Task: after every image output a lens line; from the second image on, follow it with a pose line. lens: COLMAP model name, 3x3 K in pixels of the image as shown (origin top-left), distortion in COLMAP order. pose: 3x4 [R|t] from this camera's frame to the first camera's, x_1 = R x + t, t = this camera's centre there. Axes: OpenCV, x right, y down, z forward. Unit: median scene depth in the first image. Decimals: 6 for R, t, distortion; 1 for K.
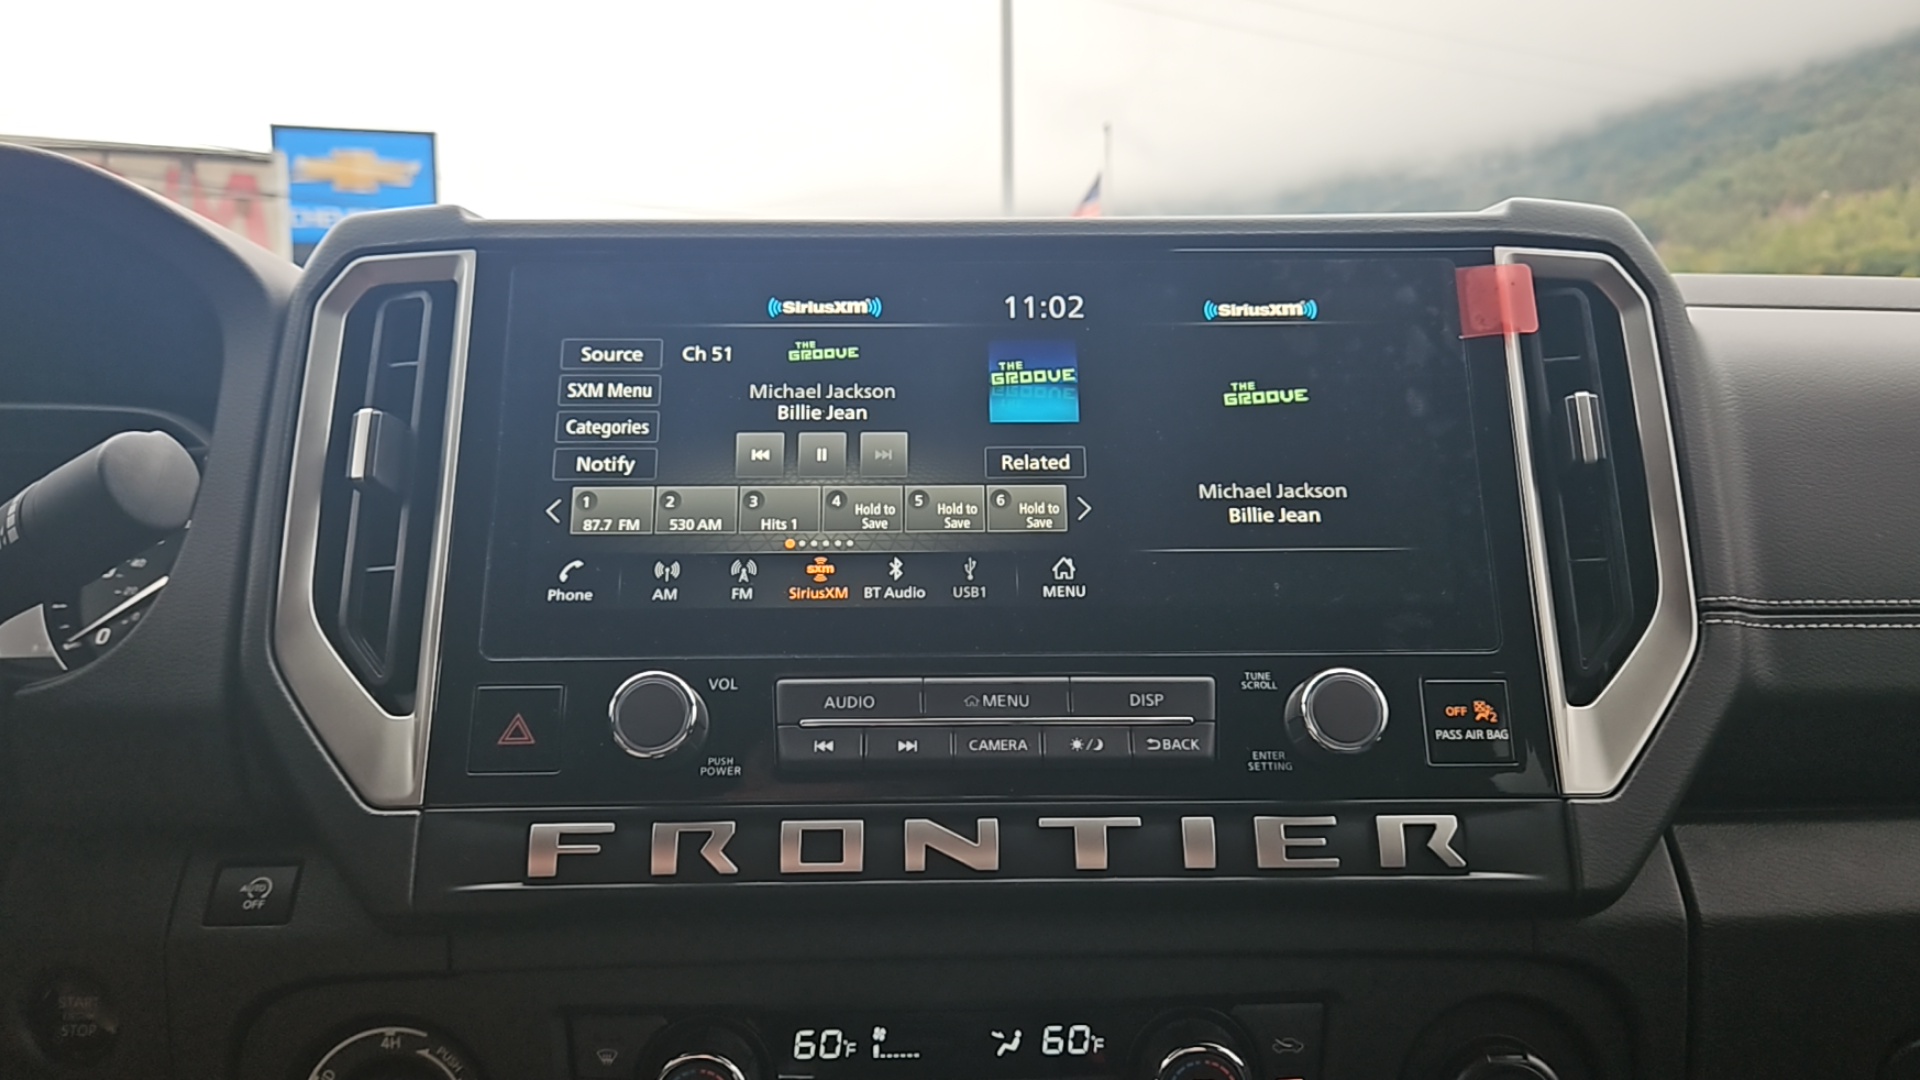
lens RADIAL K [[1414.8, 0, 960.0], [0, 1414.8, 540.0], [0, 0, 1]] dist [0.066684, -0.073311]
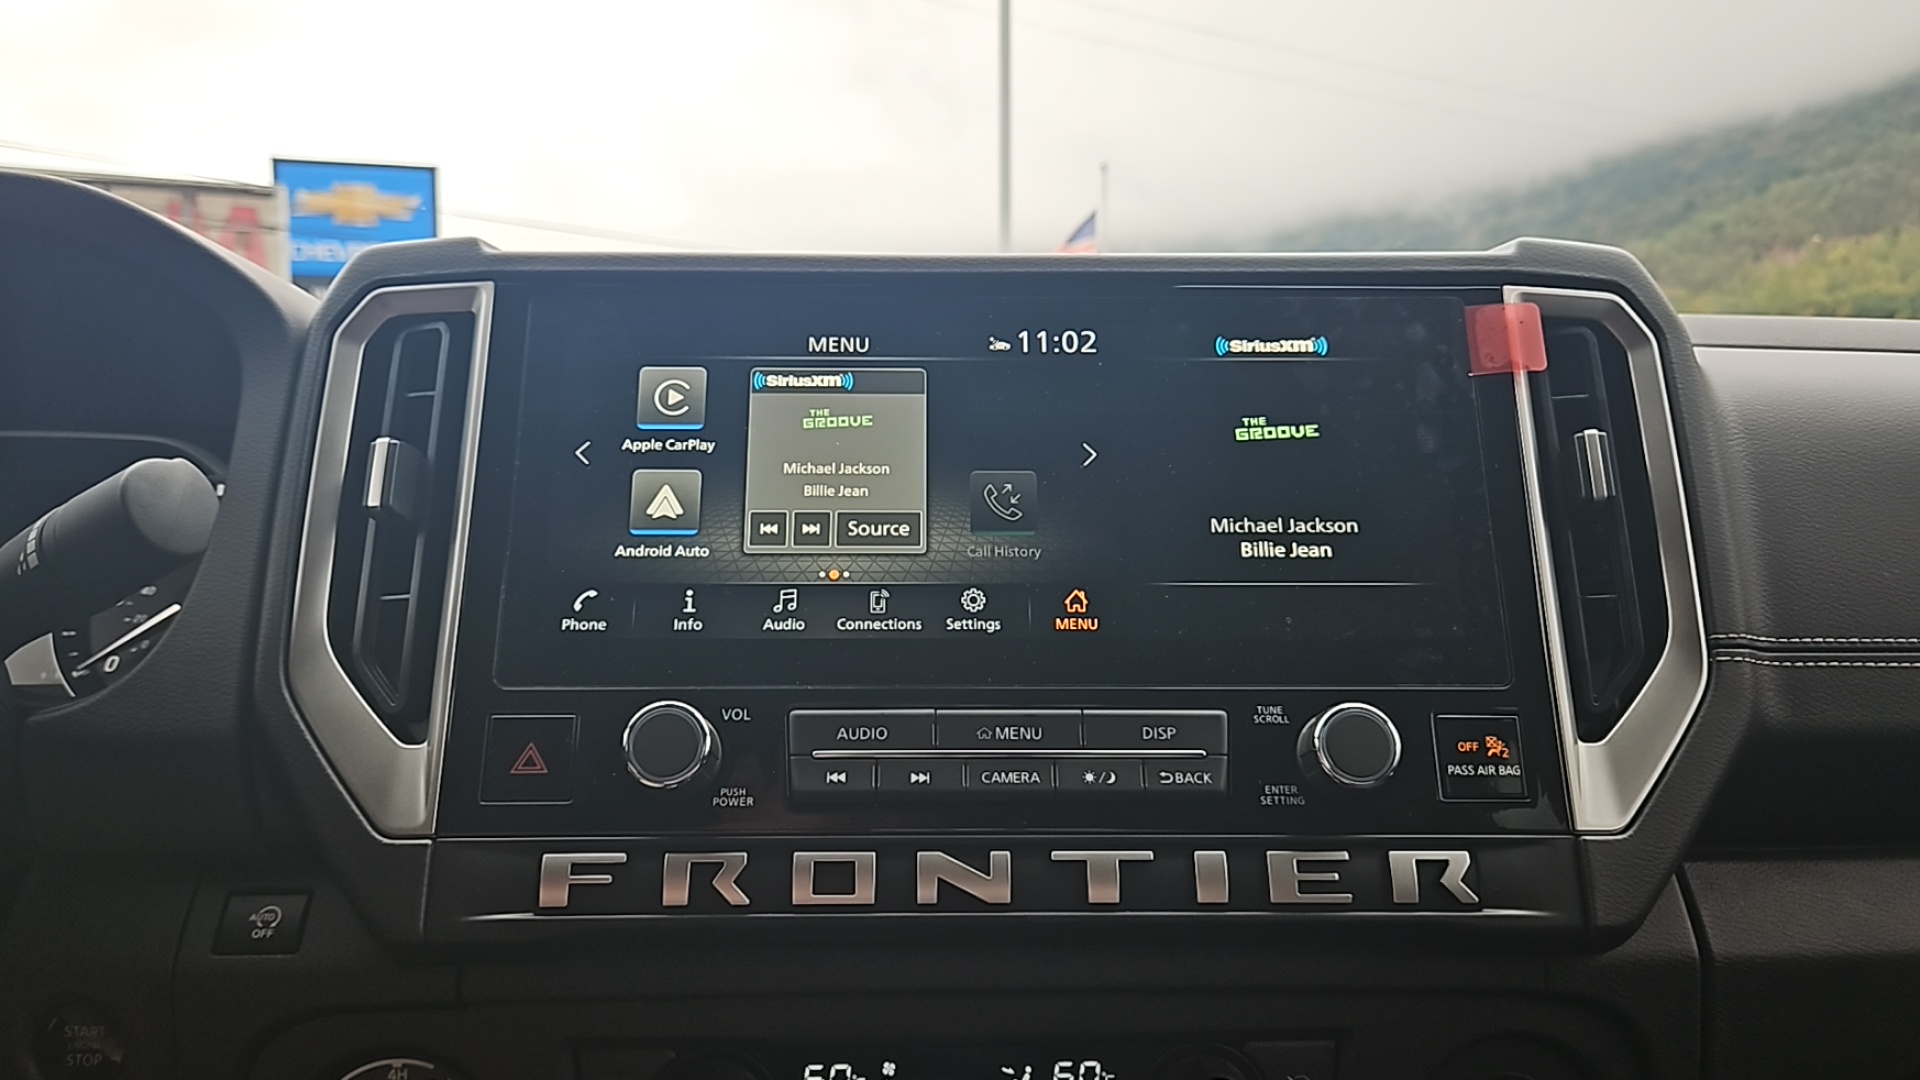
lens RADIAL K [[1414.8, 0, 960.0], [0, 1414.8, 540.0], [0, 0, 1]] dist [0.066684, -0.073311]
pose [[0.999973, 0.006721, 0.002825, -0.012604], [-0.006648, 0.999665, -0.025030, 0.002482], [-0.002993, 0.025011, 0.999683, -0.004132]]
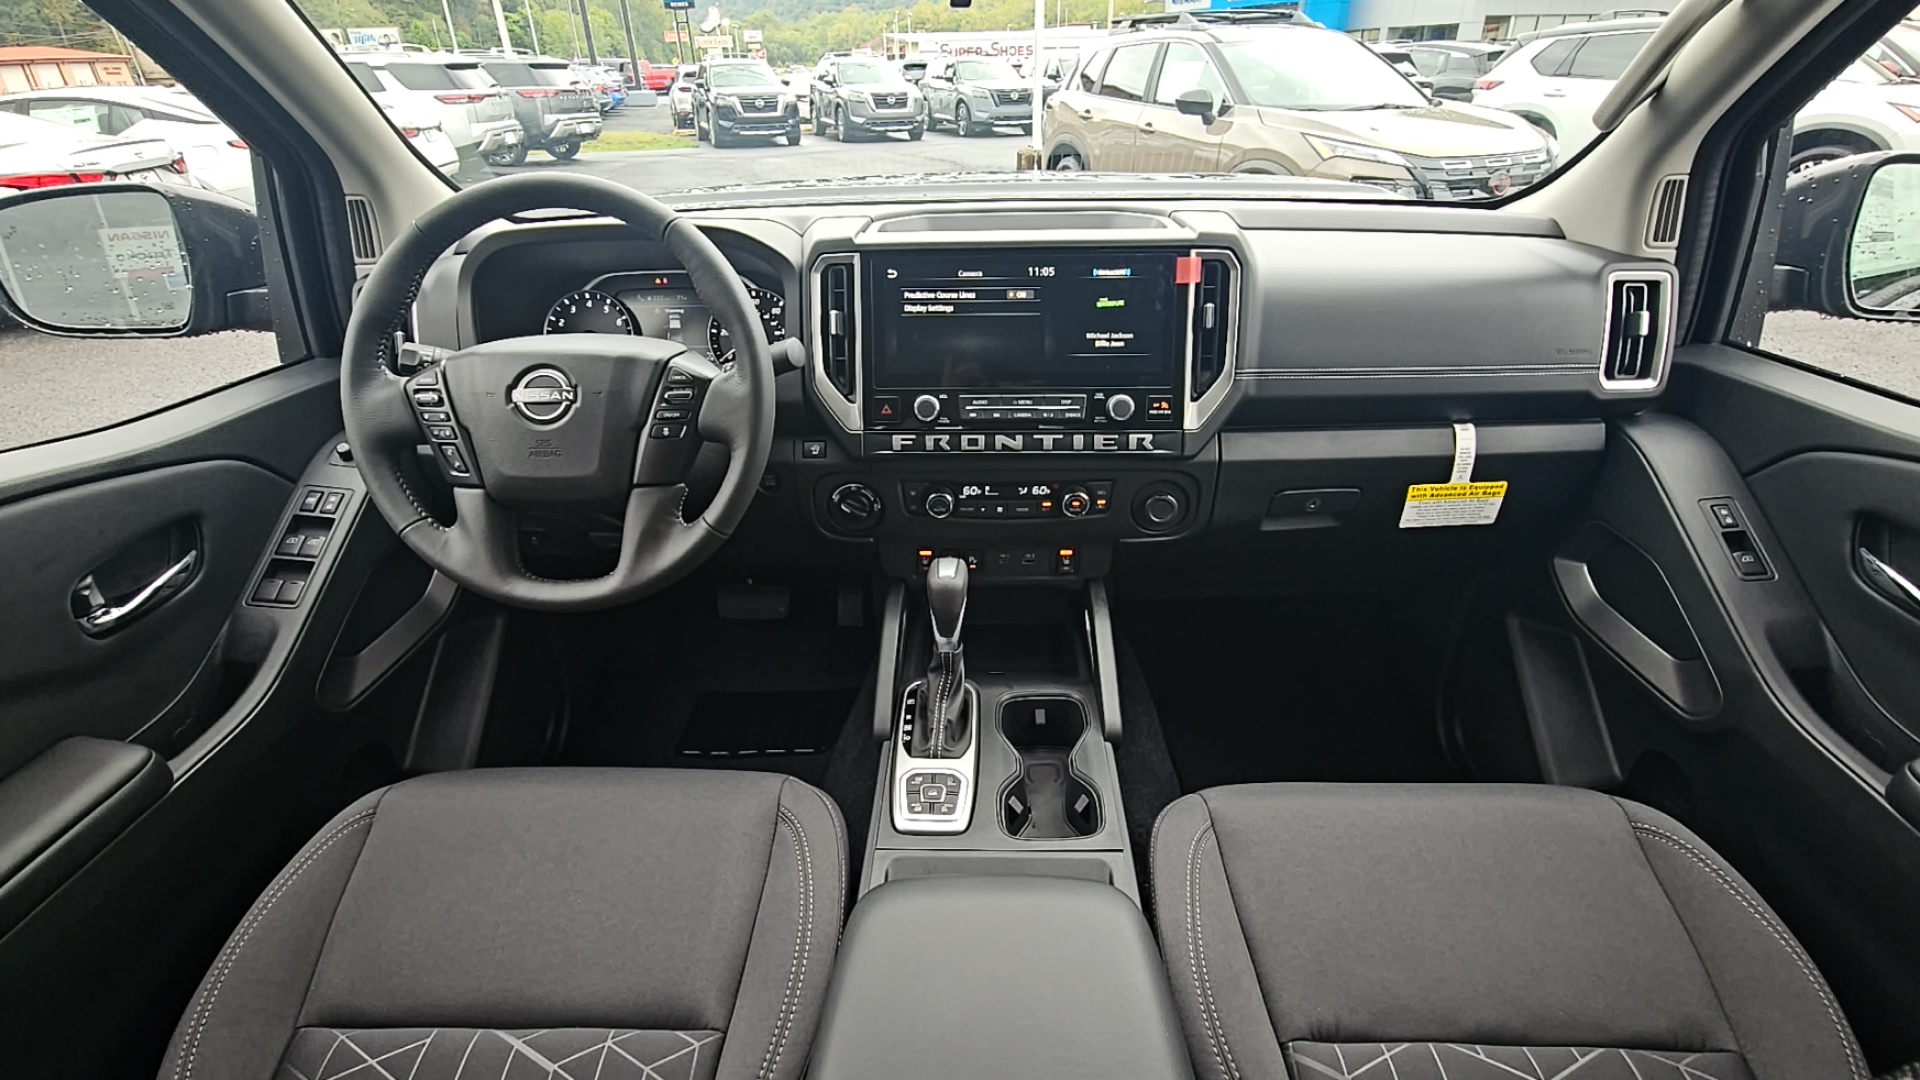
lens RADIAL K [[852.5, 0, 962.2], [0, 852.5, 531.1], [0, 0, 1]] dist [0.018788, -0.010106]
pose [[0.998684, 0.017013, -0.048379, -0.015106], [0.005547, 0.901992, 0.431716, -0.497908], [0.050982, -0.431416, 0.900711, -1.012327]]
